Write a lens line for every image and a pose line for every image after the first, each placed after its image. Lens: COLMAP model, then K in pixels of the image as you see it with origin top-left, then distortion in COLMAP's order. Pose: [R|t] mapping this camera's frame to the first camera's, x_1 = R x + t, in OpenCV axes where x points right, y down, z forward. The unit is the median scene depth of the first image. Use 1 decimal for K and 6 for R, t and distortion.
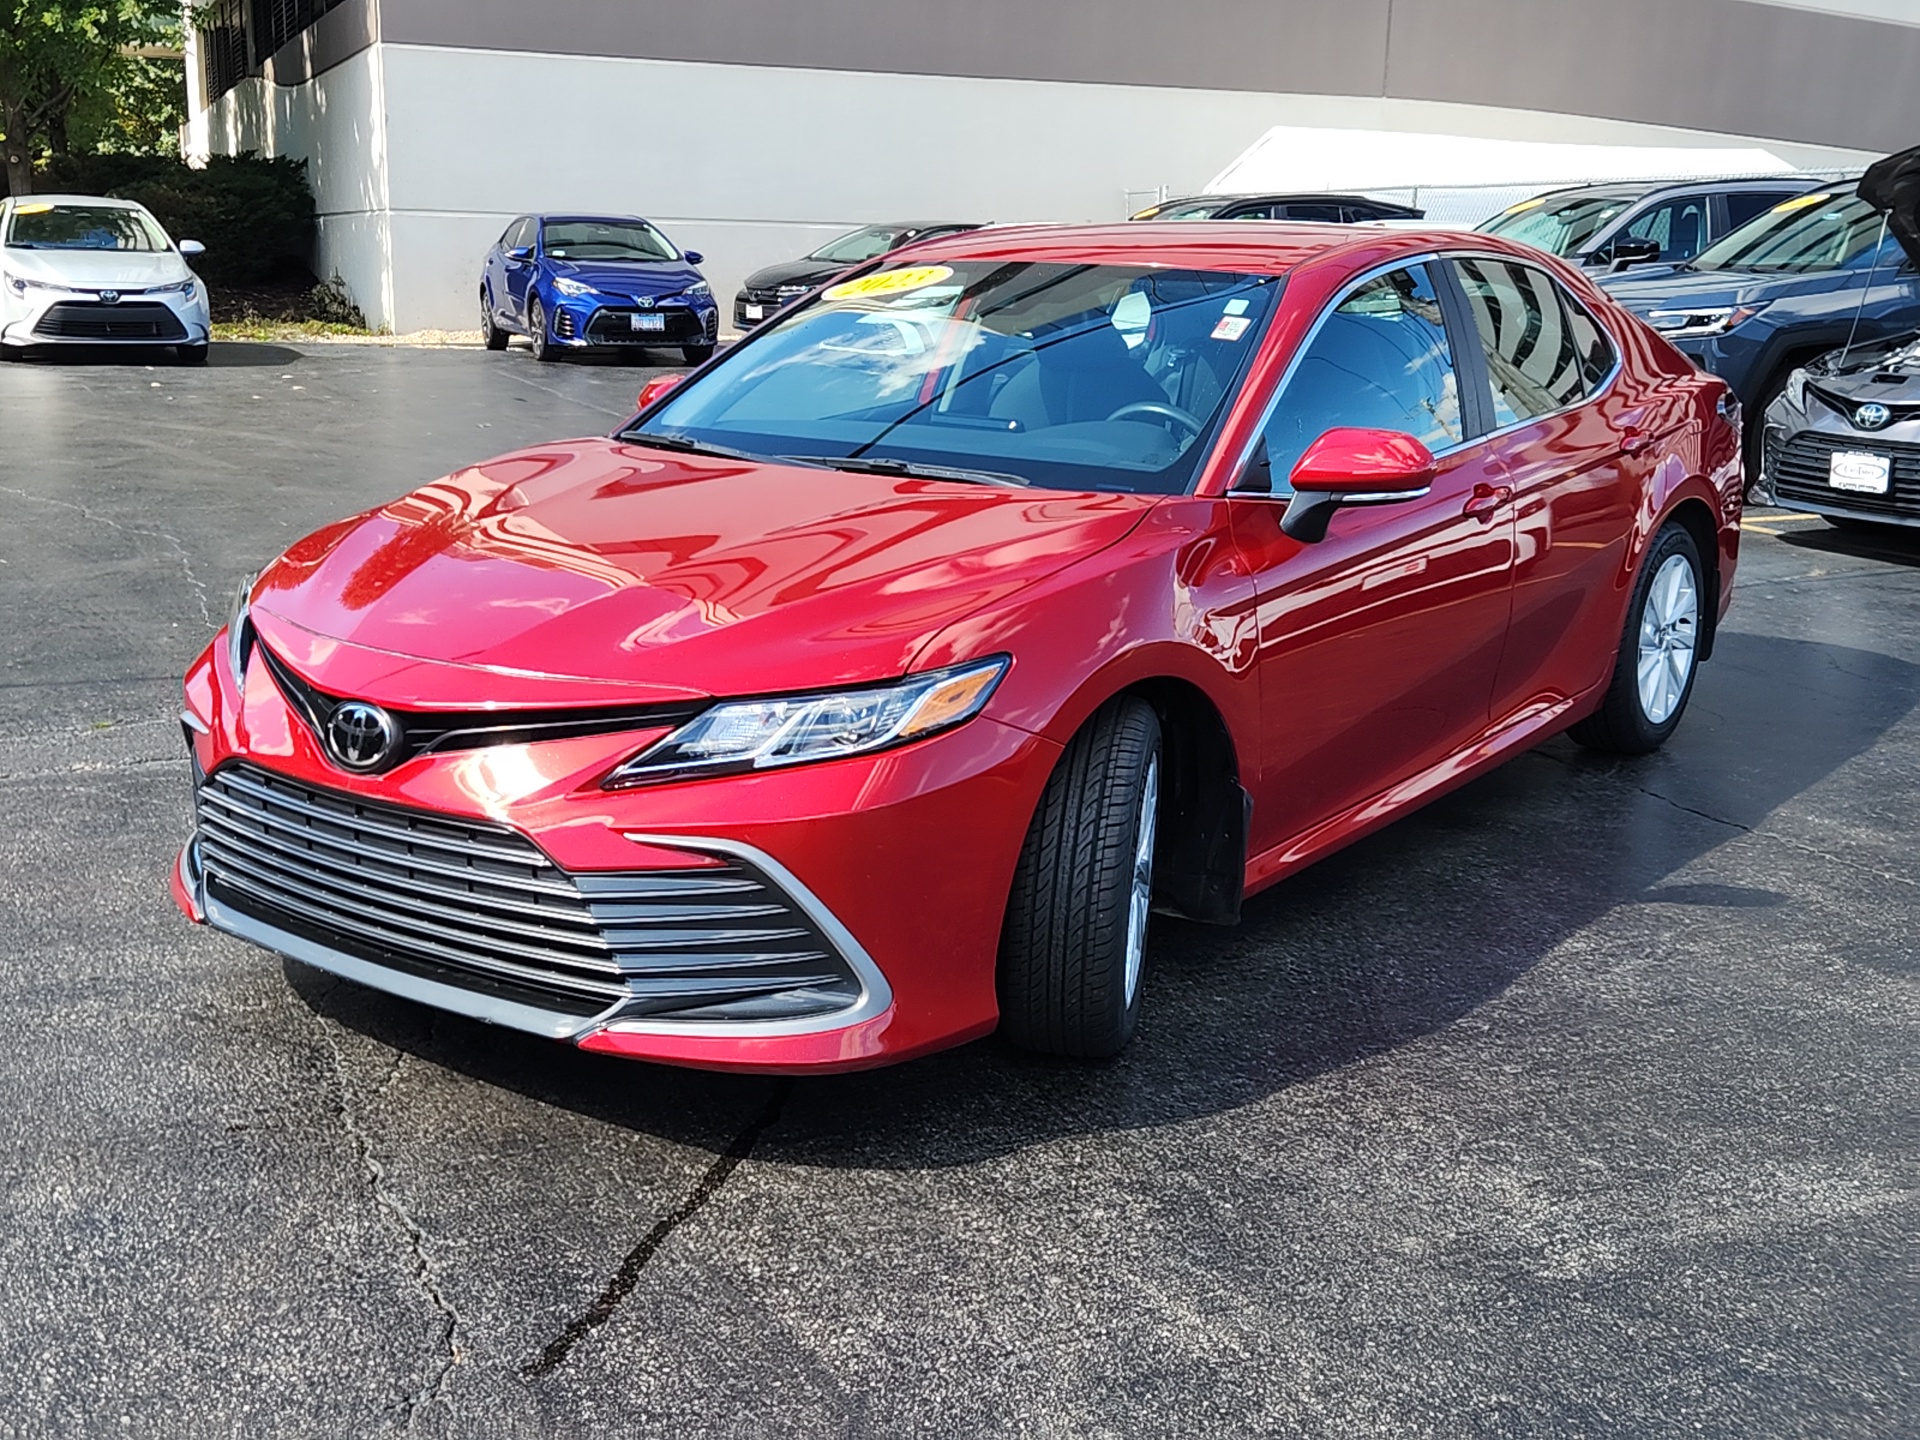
lens RADIAL K [[2004.8, 0, 960.0], [0, 2004.8, 720.0], [0, 0, 1]] dist [0.065659, -0.033861]
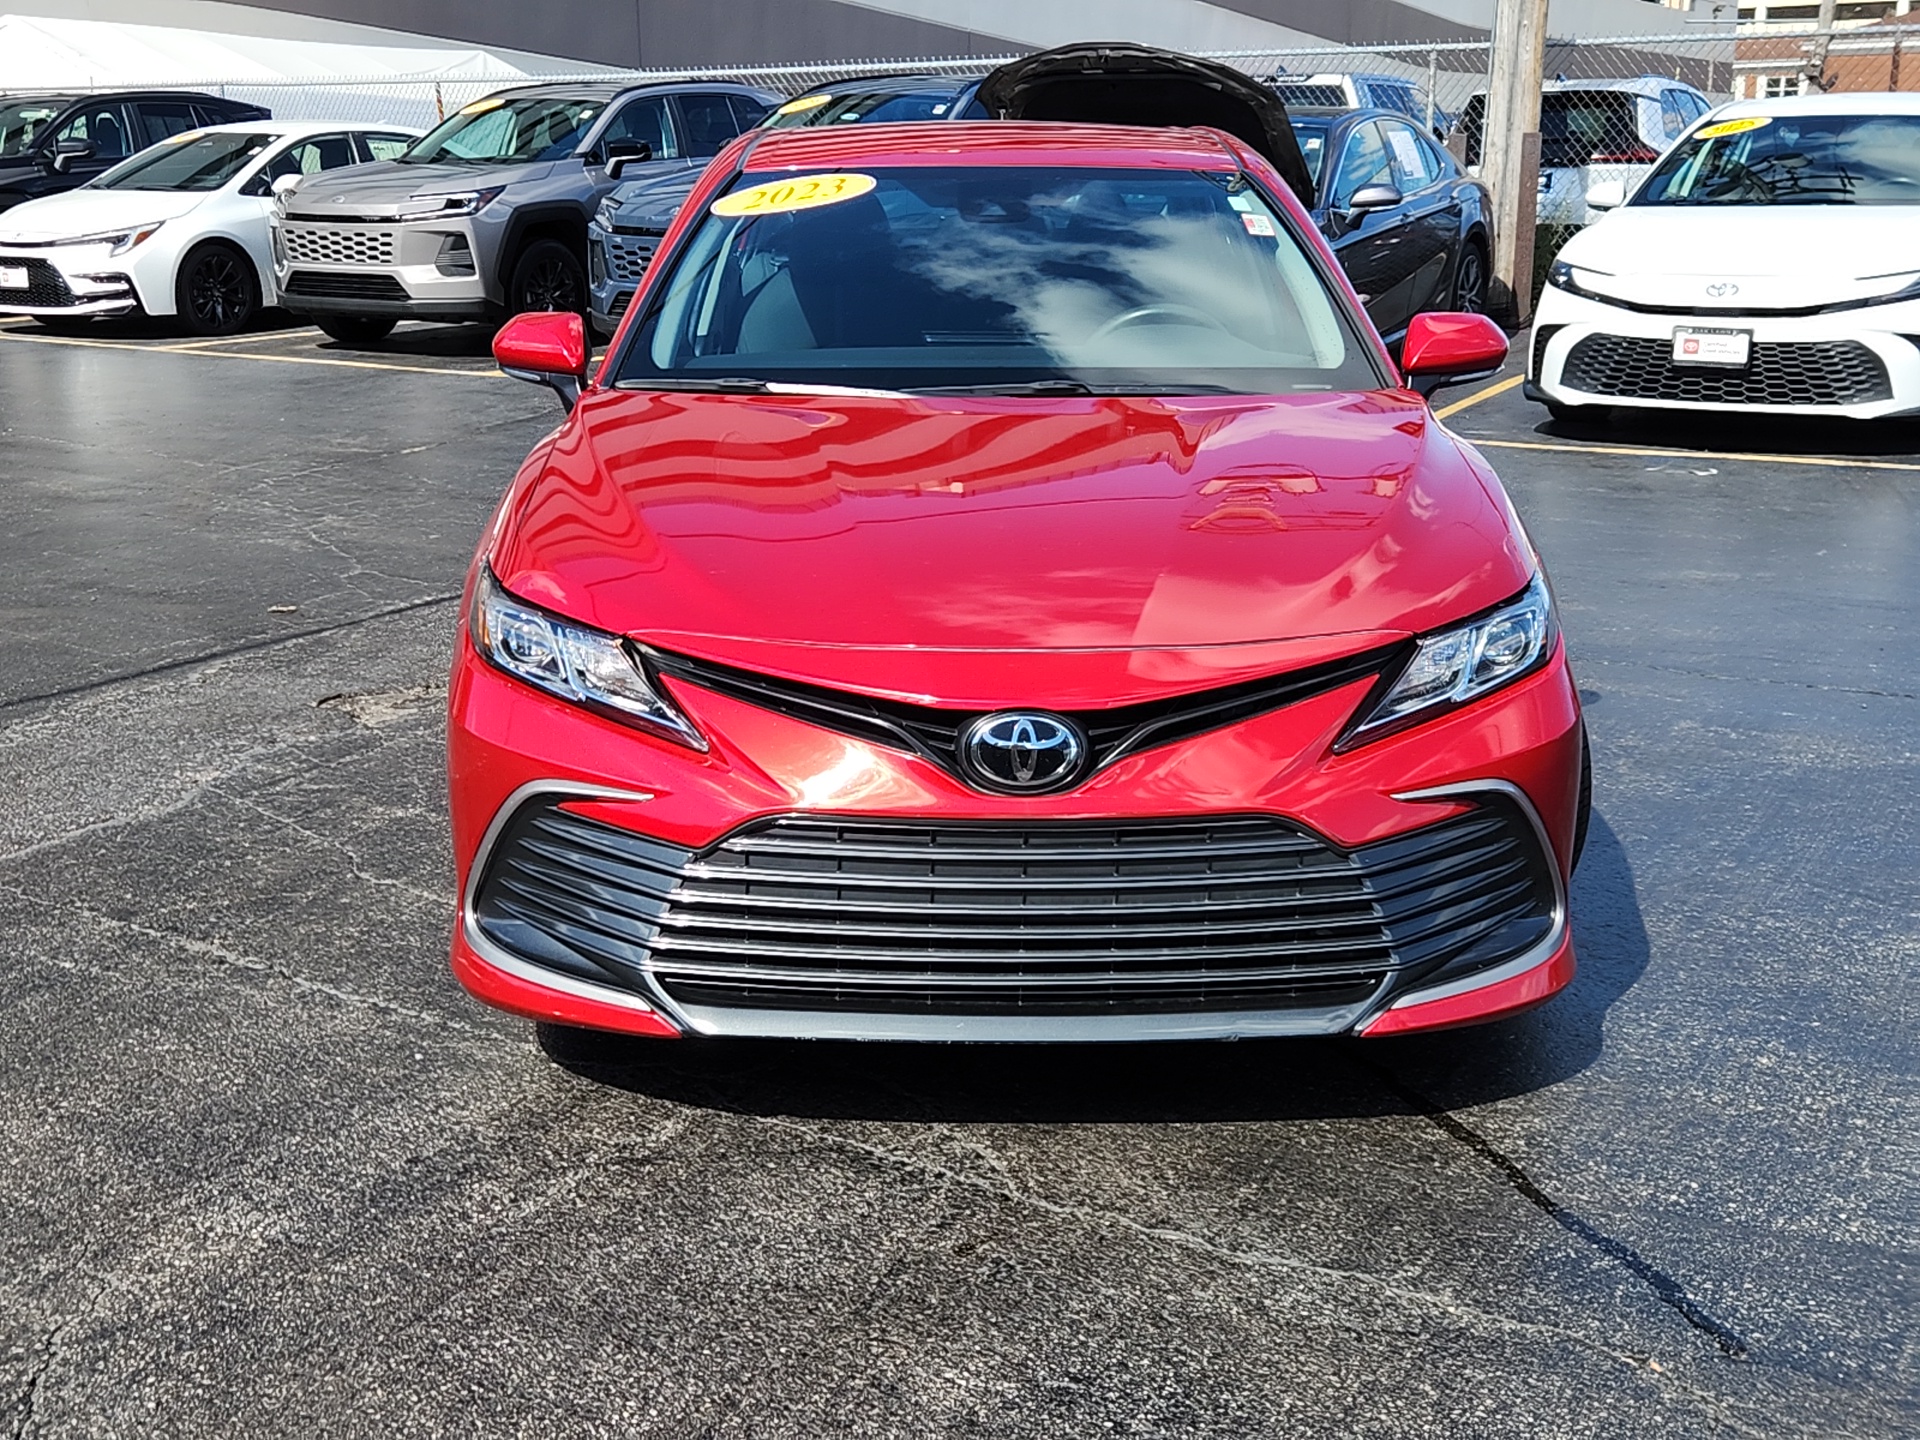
lens RADIAL K [[2004.8, 0, 960.0], [0, 2004.8, 720.0], [0, 0, 1]] dist [0.065659, -0.033861]
pose [[0.820525, -0.173999, 0.544485, -0.804783], [0.148970, 0.984720, 0.090189, -0.087570], [-0.551858, 0.007109, 0.833908, 0.336797]]
